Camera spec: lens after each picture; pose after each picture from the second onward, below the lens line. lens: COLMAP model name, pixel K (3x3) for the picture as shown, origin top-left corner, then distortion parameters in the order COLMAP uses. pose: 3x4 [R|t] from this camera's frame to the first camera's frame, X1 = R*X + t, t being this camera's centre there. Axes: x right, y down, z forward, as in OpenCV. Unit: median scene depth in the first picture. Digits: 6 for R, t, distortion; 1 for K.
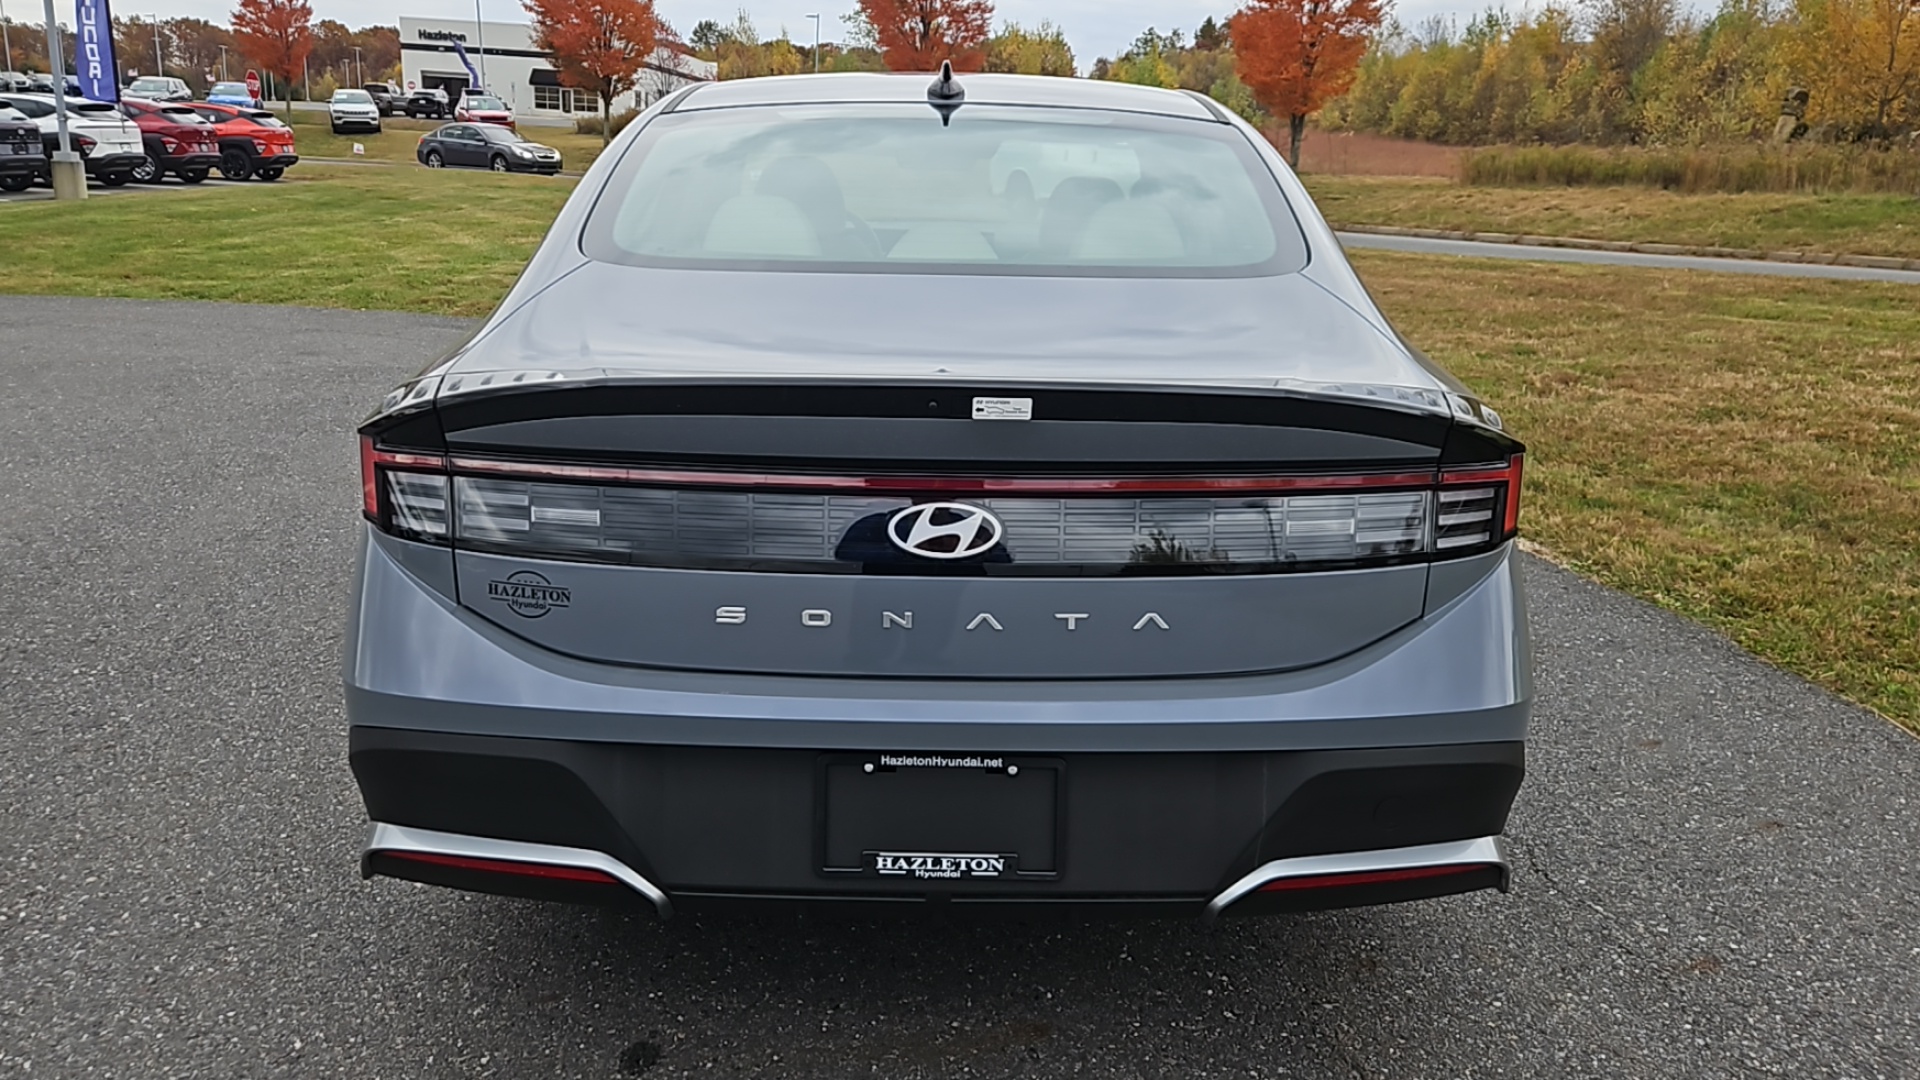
lens RADIAL K [[1409.7, 0, 955.8], [0, 1409.7, 547.6], [0, 0, 1]] dist [0.061404, -0.022754]
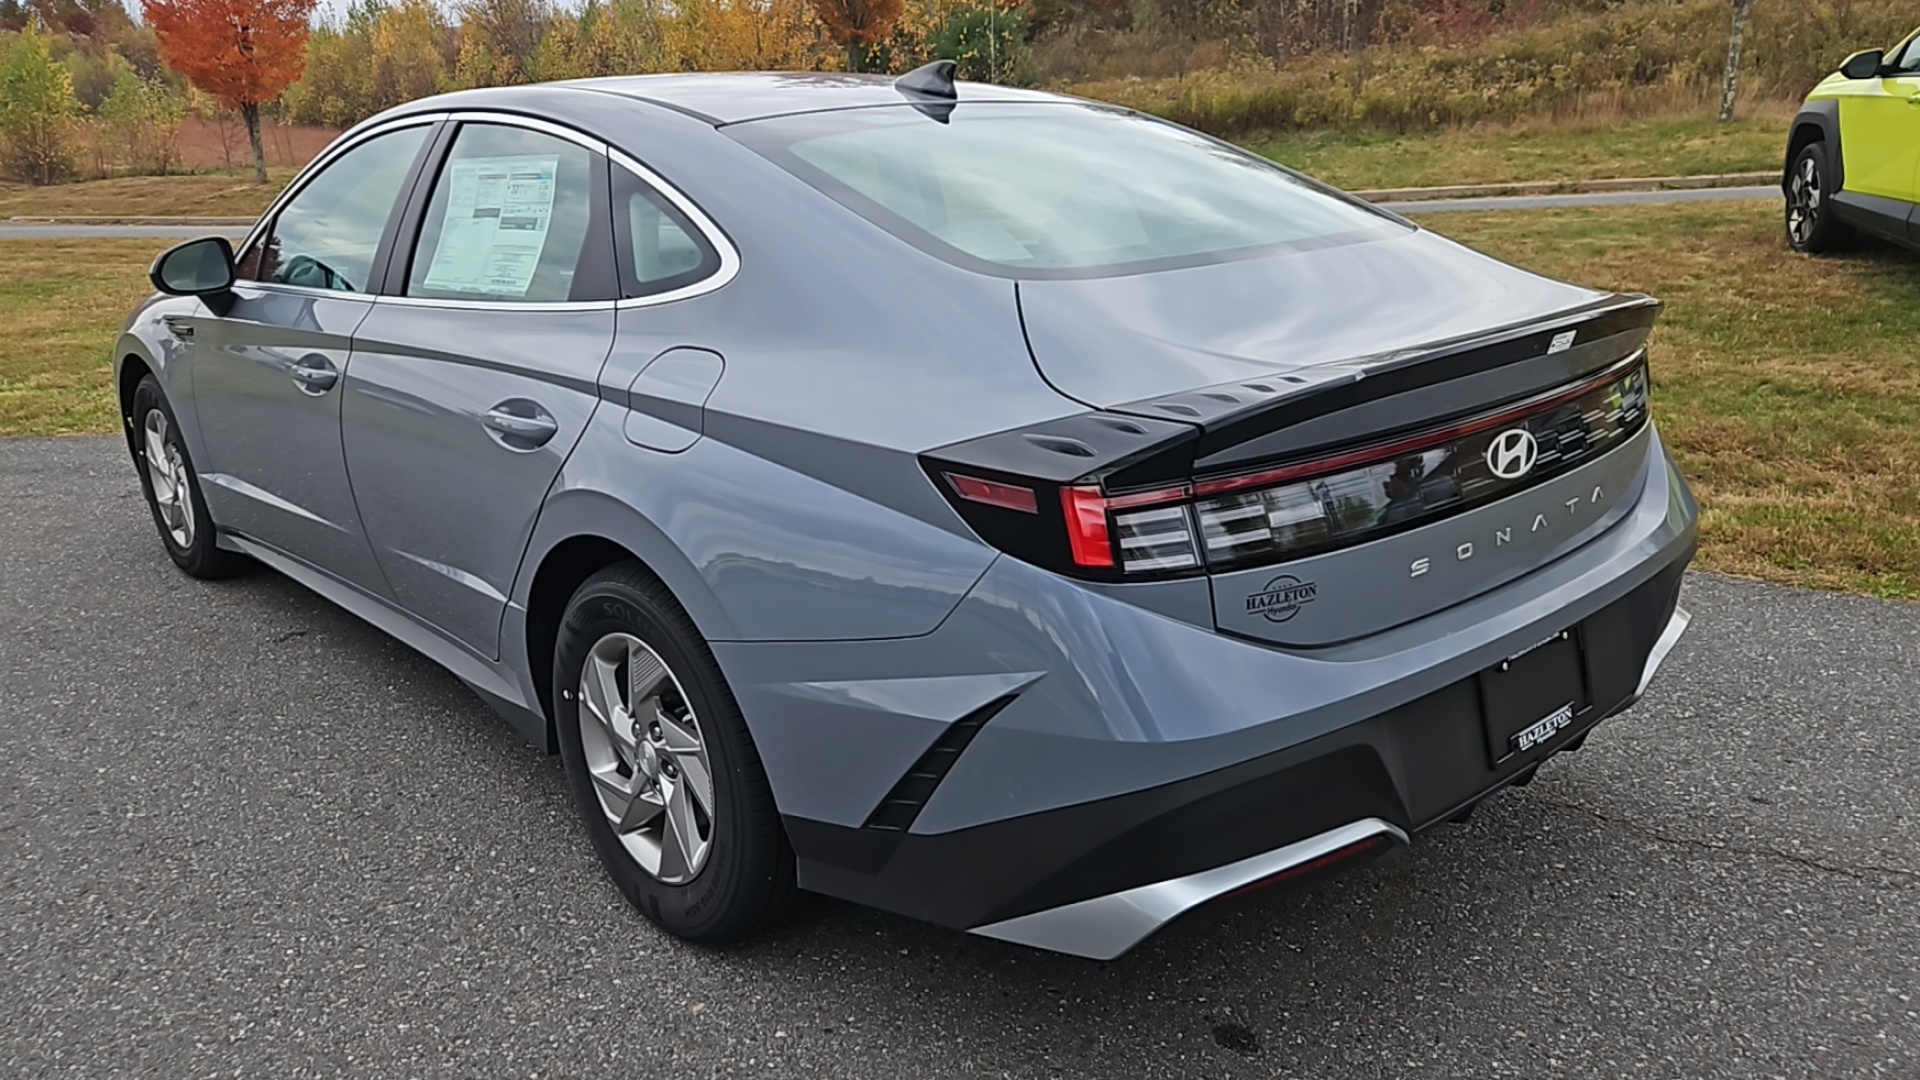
lens RADIAL K [[1409.7, 0, 959.8], [0, 1409.7, 545.7], [0, 0, 1]] dist [0.061404, -0.022754]
pose [[0.750385, -0.231961, 0.618964, -1.081332], [0.226671, 0.969925, 0.088687, -0.144525], [-0.620920, 0.073752, 0.780397, 0.345490]]
